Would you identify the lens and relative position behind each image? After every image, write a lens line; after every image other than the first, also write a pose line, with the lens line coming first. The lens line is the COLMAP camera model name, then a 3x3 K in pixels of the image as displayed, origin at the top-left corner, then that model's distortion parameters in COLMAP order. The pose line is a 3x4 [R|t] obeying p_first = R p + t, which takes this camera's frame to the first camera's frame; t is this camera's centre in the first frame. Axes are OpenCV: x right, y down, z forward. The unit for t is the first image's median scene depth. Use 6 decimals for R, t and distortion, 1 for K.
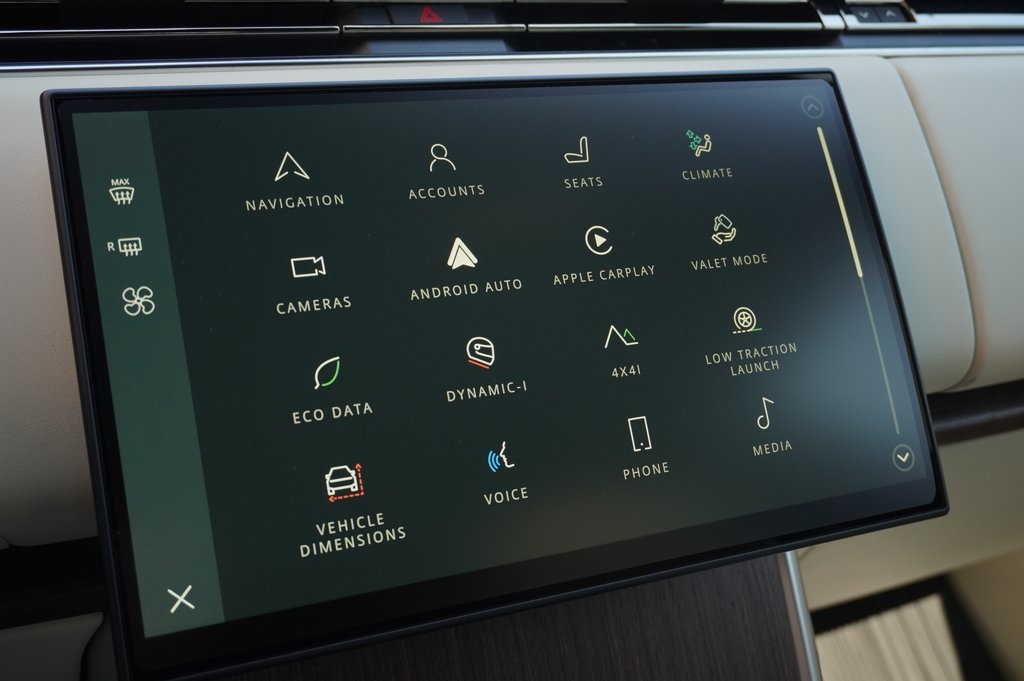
lens RADIAL K [[1165.9, 0, 516.8], [0, 1165.9, 345.9], [0, 0, 1]] dist [0.020361, 0.000000]
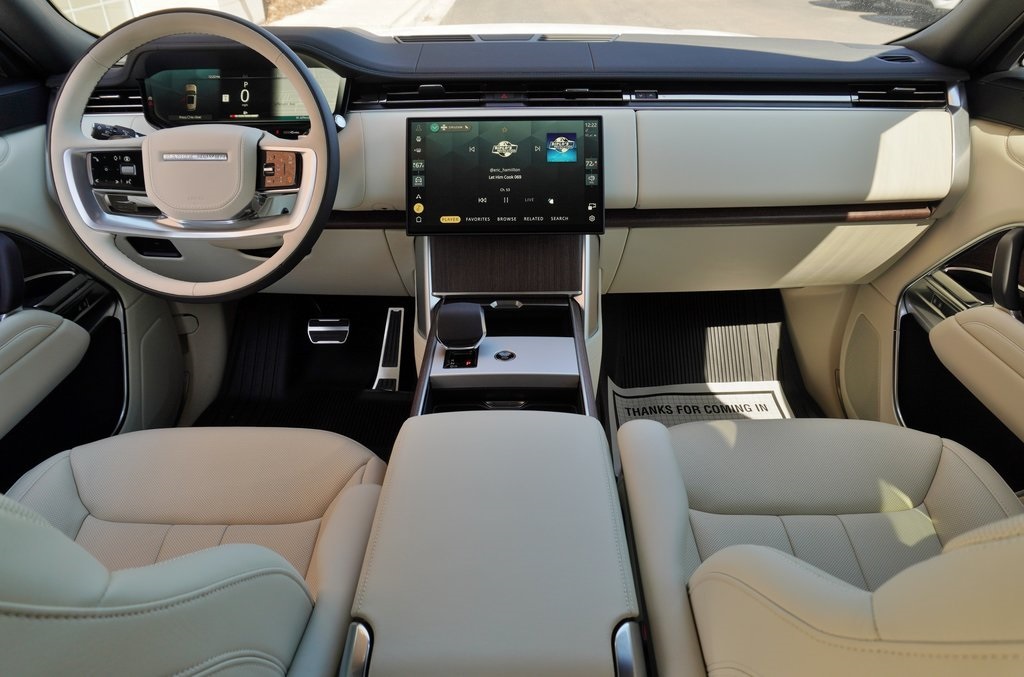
lens RADIAL K [[691.5, 0, 507.8], [0, 691.5, 341.7], [0, 0, 1]] dist [-0.036168, 0.037566]
pose [[0.911601, 0.178327, -0.370384, 0.984298], [-0.106390, 0.972656, 0.206449, 0.047939], [0.397071, -0.148794, 0.905646, -1.290675]]
